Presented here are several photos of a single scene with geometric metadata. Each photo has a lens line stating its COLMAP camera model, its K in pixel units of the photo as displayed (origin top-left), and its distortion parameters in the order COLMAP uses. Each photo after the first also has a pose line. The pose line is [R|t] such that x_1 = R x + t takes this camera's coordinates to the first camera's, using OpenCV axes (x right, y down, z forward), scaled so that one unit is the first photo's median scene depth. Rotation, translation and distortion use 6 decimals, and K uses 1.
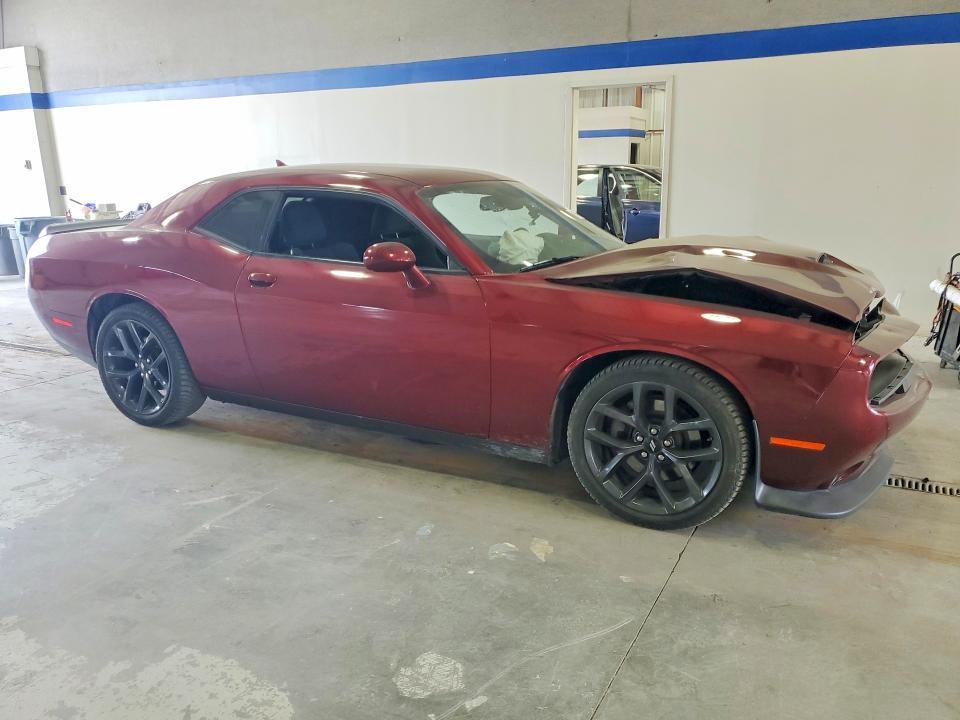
lens RADIAL K [[755.5, 0, 480.0], [0, 755.5, 360.0], [0, 0, 1]] dist [0.081272, -0.090271]
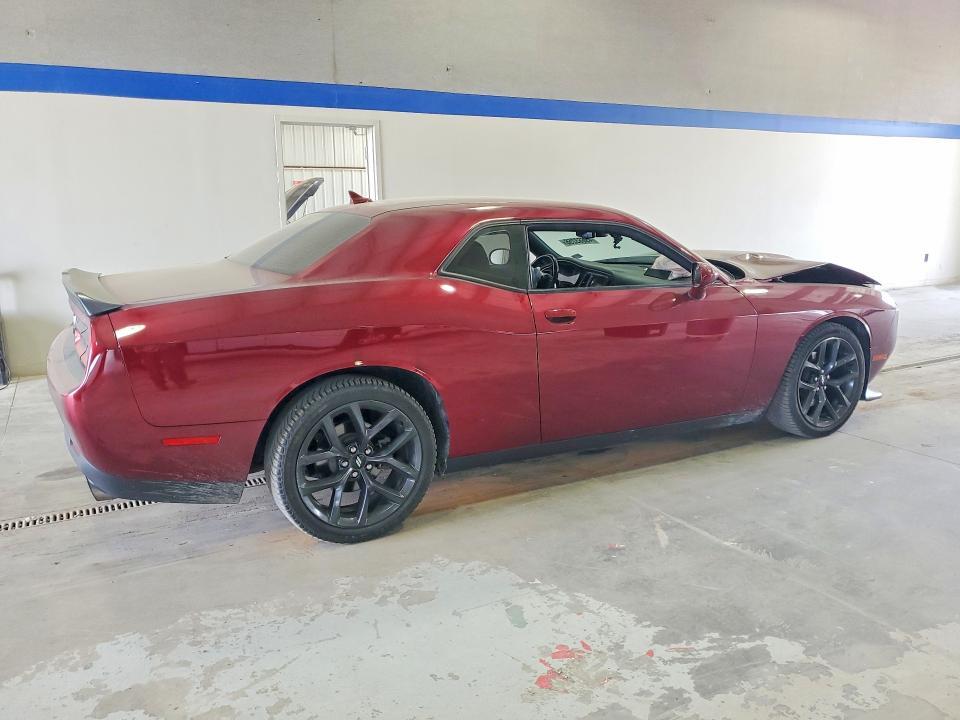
lens RADIAL K [[755.5, 0, 480.0], [0, 755.5, 360.0], [0, 0, 1]] dist [0.081272, -0.090271]
pose [[0.551061, -0.164782, 0.818033, -1.053507], [0.201677, 0.977547, 0.061055, -0.123067], [-0.809727, 0.131334, 0.571921, 0.504146]]
